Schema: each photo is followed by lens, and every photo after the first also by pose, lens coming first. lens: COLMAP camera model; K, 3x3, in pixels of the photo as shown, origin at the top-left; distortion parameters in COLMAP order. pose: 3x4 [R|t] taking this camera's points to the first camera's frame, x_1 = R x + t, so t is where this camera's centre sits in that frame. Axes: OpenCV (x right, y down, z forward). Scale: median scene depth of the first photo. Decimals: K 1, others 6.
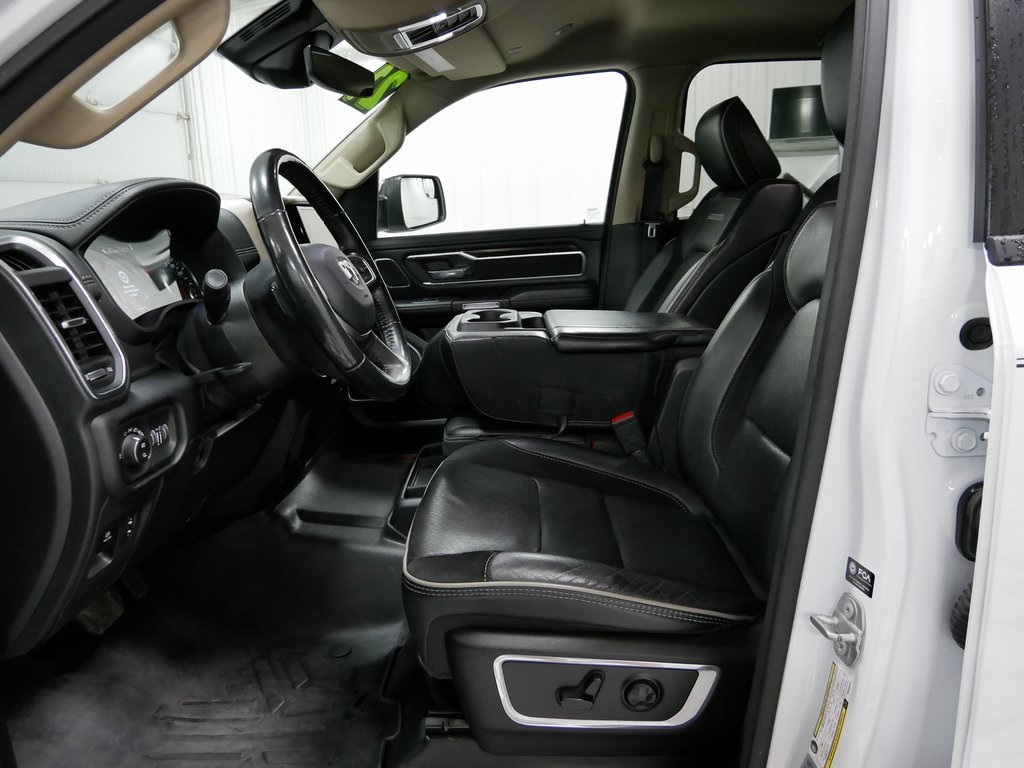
lens RADIAL K [[726.6, 0, 513.2], [0, 726.6, 388.4], [0, 0, 1]] dist [-0.054831, 0.027289]
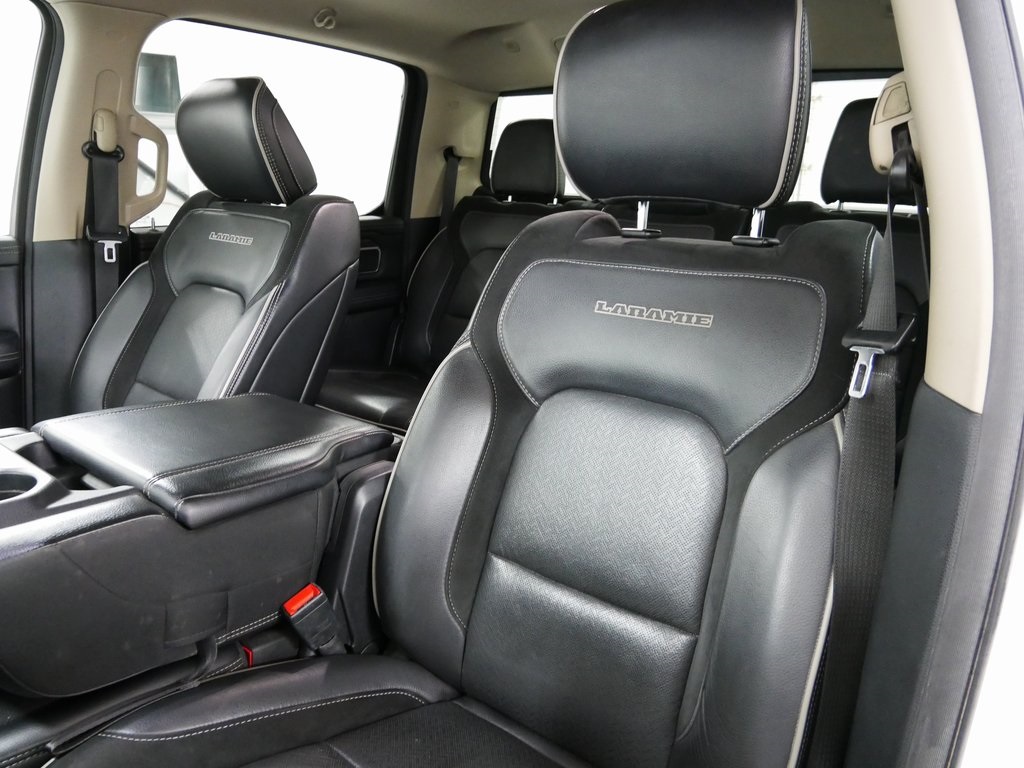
lens RADIAL K [[726.6, 0, 513.2], [0, 726.6, 388.4], [0, 0, 1]] dist [-0.054831, 0.027289]
pose [[0.607335, -0.156550, 0.778869, -0.229520], [0.123514, 0.987078, 0.102088, -0.214068], [-0.784786, 0.034199, 0.618823, 0.550644]]
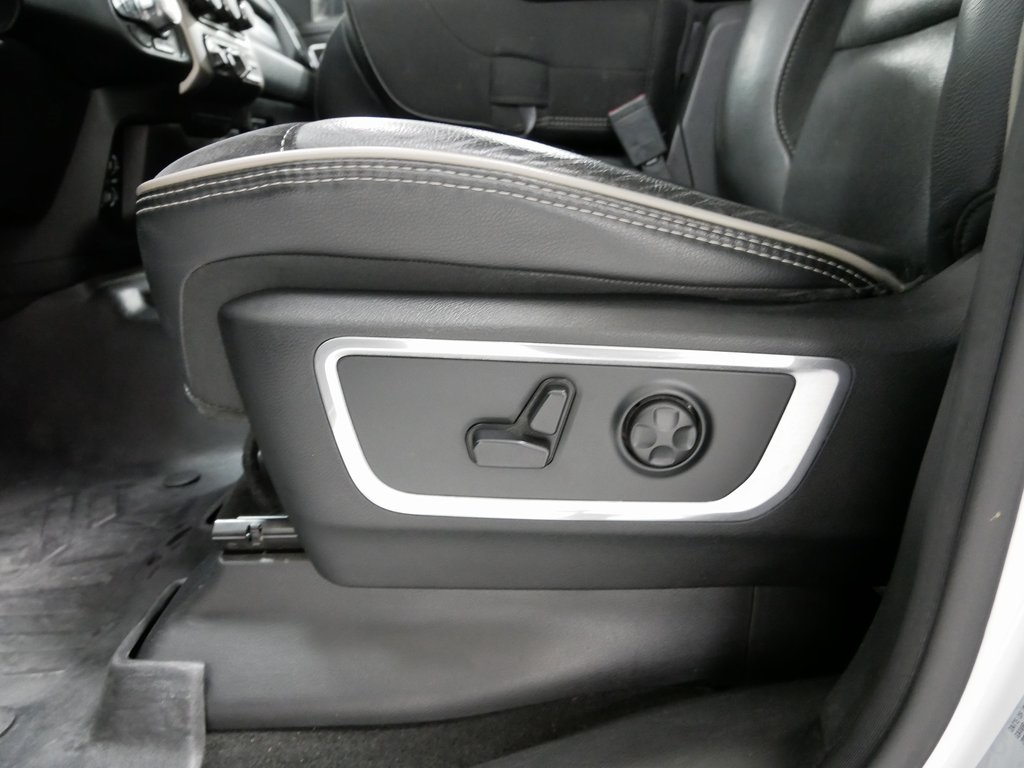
lens RADIAL K [[726.6, 0, 513.2], [0, 726.6, 388.4], [0, 0, 1]] dist [-0.054831, 0.027289]
pose [[0.999464, -0.019694, -0.026156, 0.076612], [0.021417, 0.997502, 0.067314, 0.279990], [0.024765, -0.067838, 0.997389, 0.430980]]
